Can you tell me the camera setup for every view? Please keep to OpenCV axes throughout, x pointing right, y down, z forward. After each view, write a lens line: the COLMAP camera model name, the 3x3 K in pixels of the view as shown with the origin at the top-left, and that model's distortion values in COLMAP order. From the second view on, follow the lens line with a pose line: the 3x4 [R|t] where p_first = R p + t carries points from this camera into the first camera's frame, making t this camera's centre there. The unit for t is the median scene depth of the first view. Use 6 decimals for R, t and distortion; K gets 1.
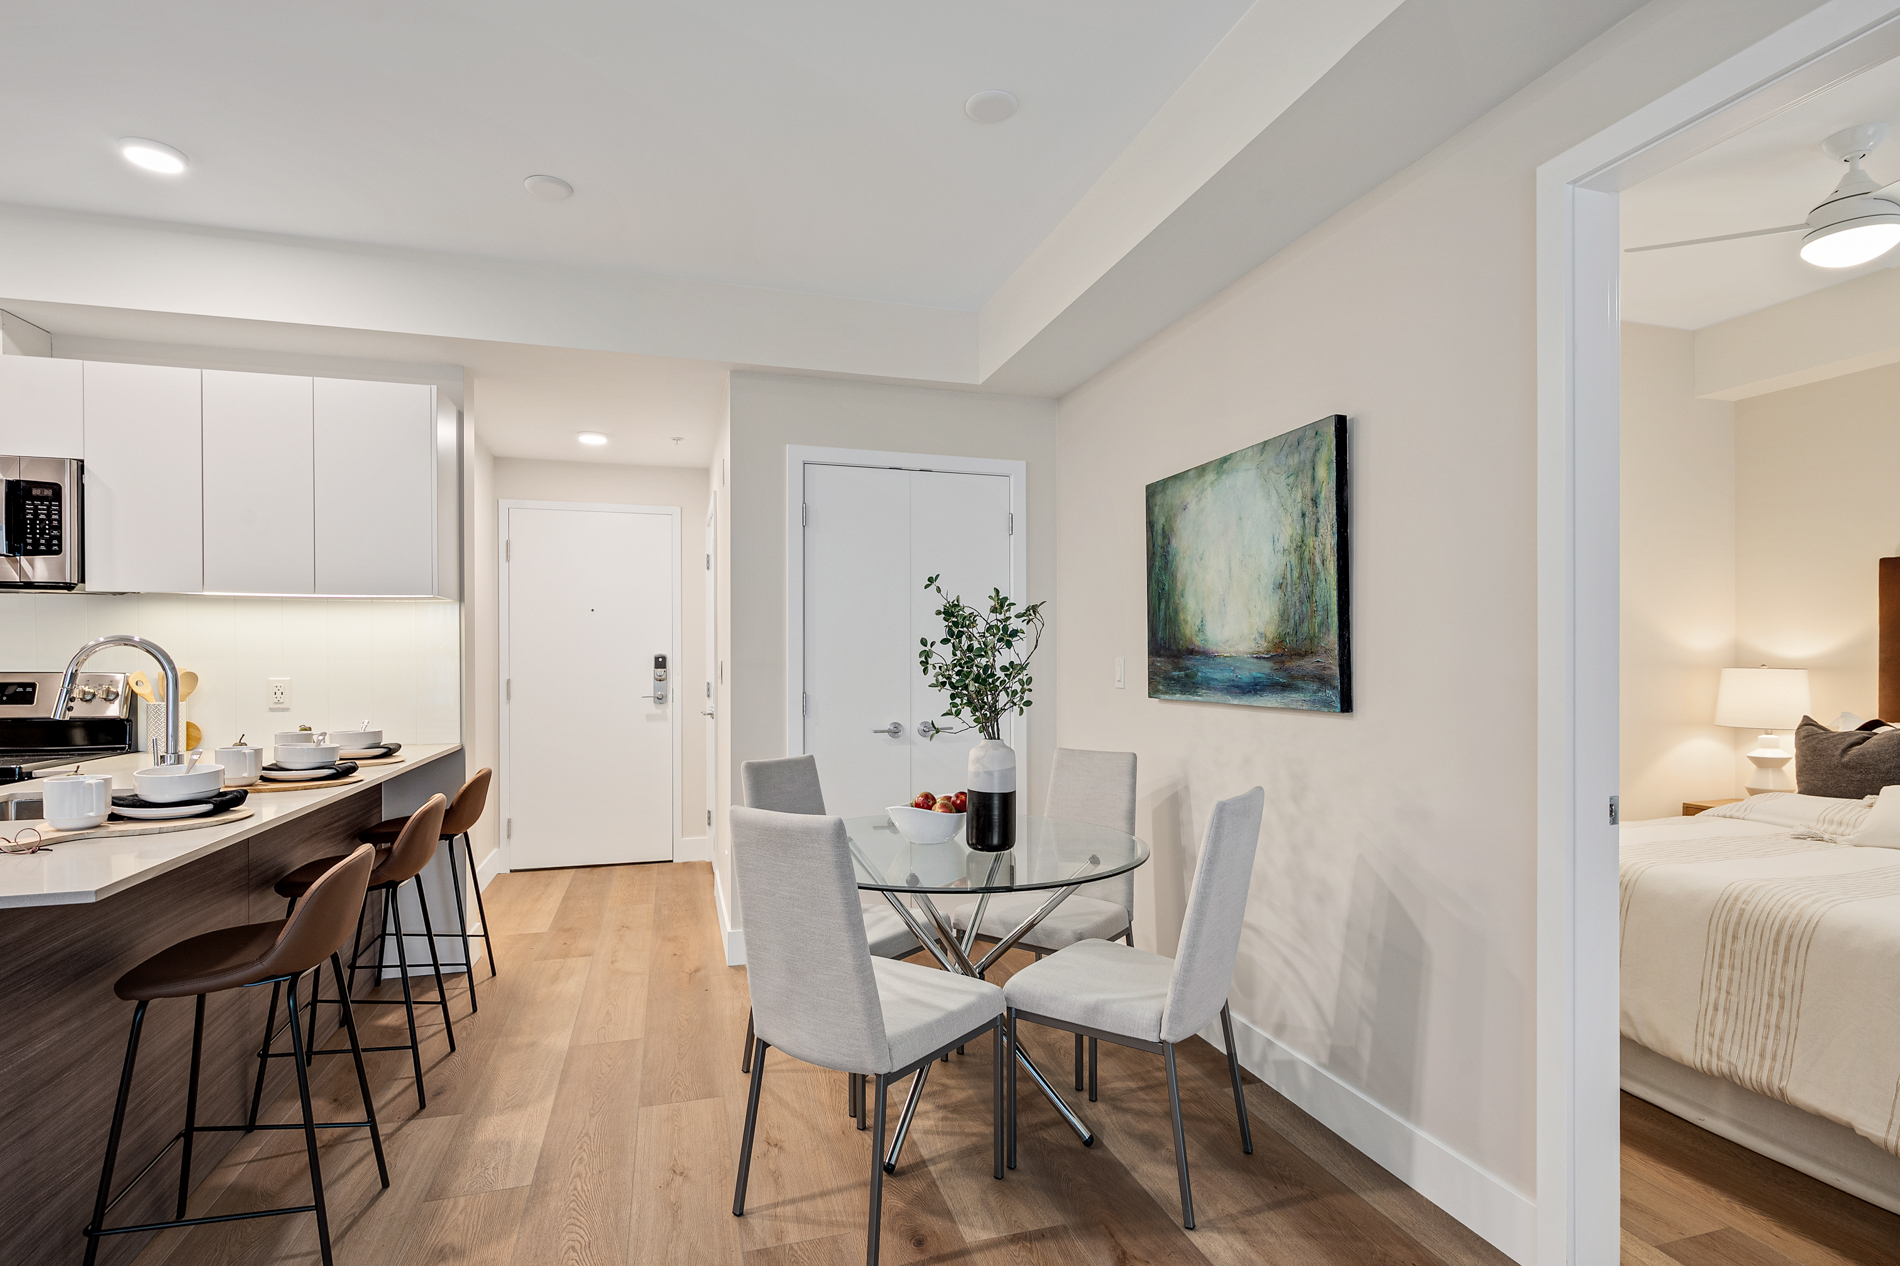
lens RADIAL K [[923.0, 0, 947.4], [0, 923.0, 655.2], [0, 0, 1]] dist [0.000279, 0.000261]
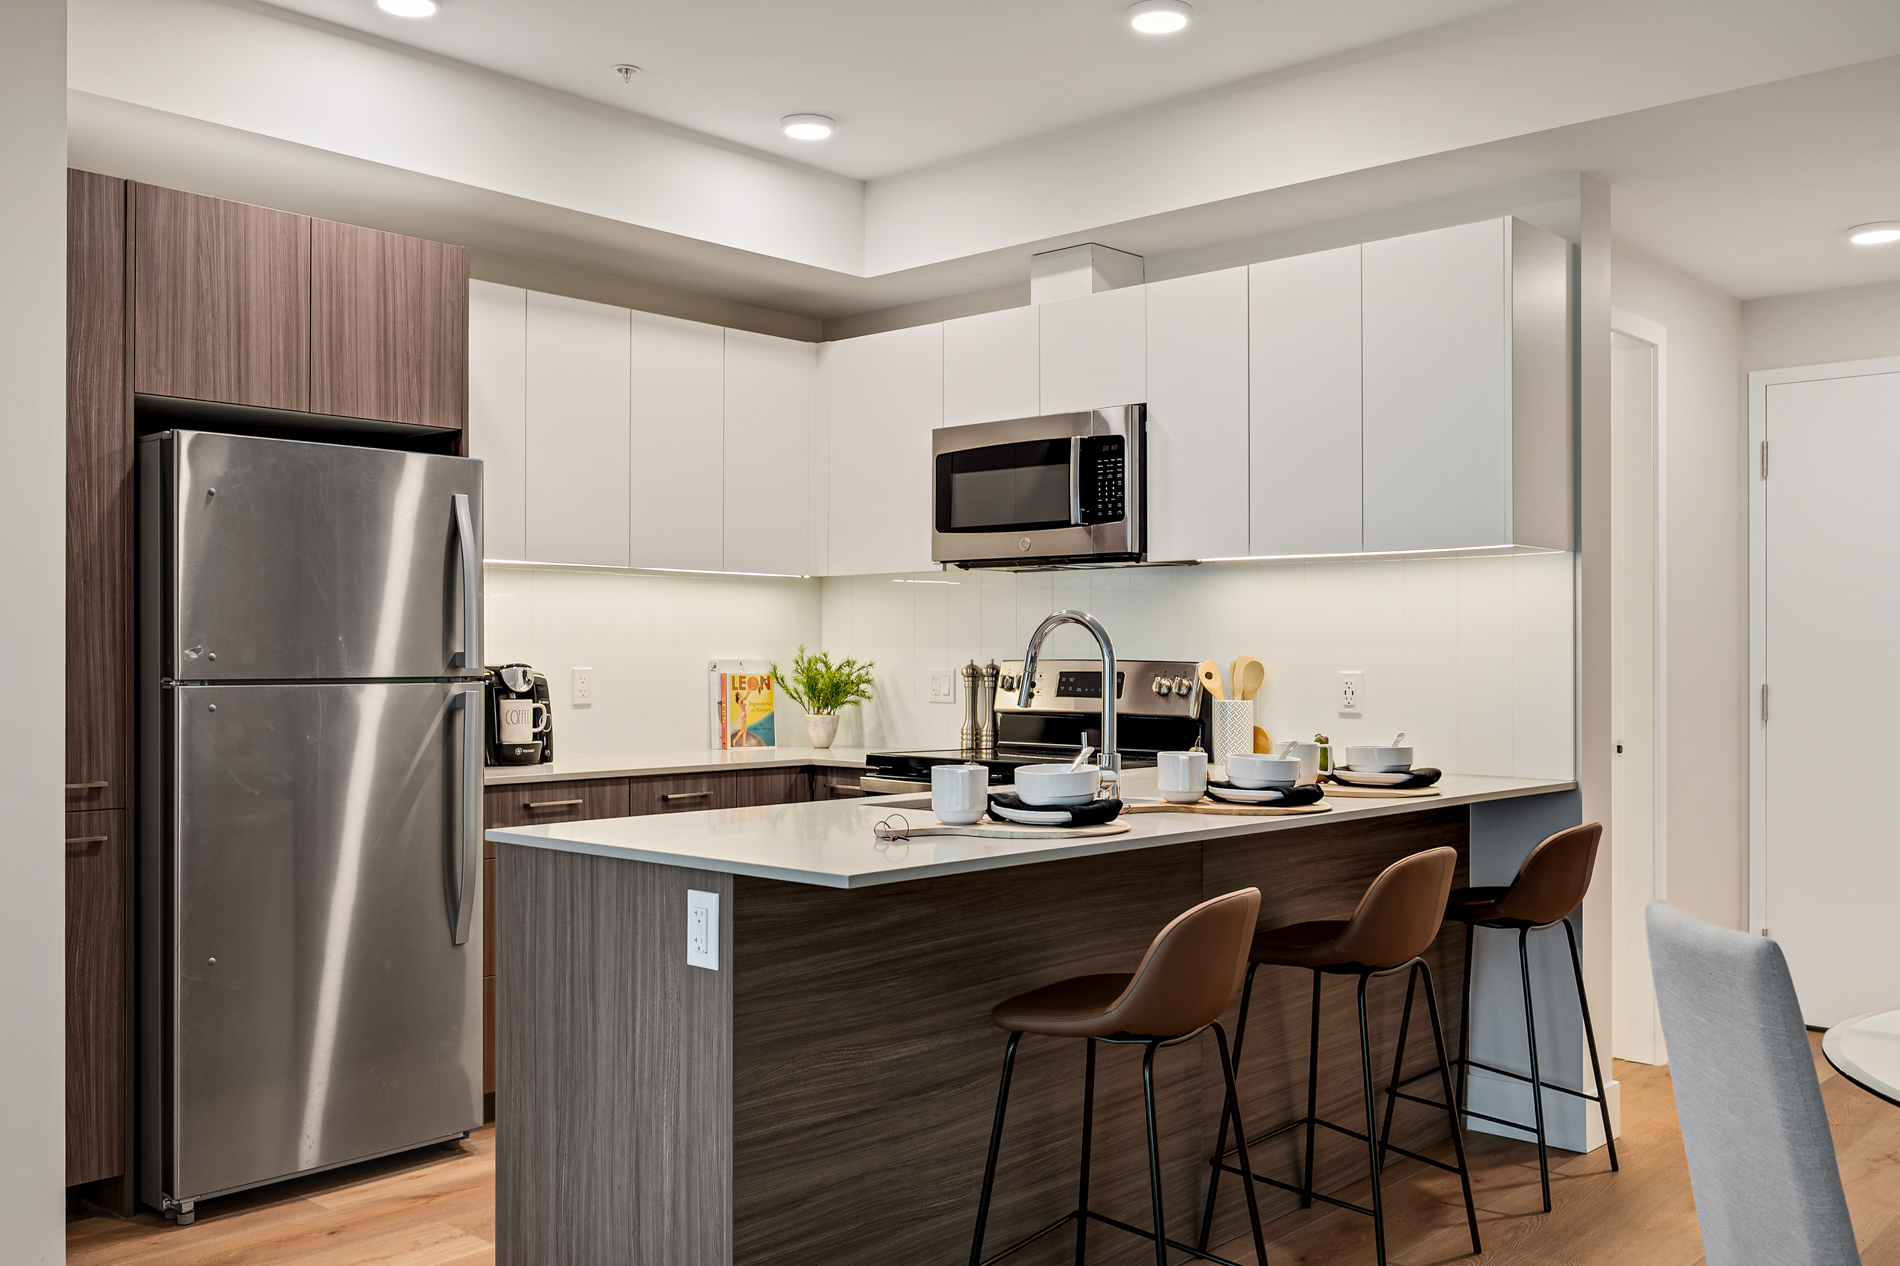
lens RADIAL K [[1613.6, 0, 950.0], [0, 1613.6, 633.0], [0, 0, 1]] dist [-0.000513, 0.004717]
pose [[0.537609, -0.008246, -0.843154, 0.219485], [-0.000950, 0.999946, -0.010386, 0.010939], [0.843194, 0.006384, 0.537572, 0.087911]]
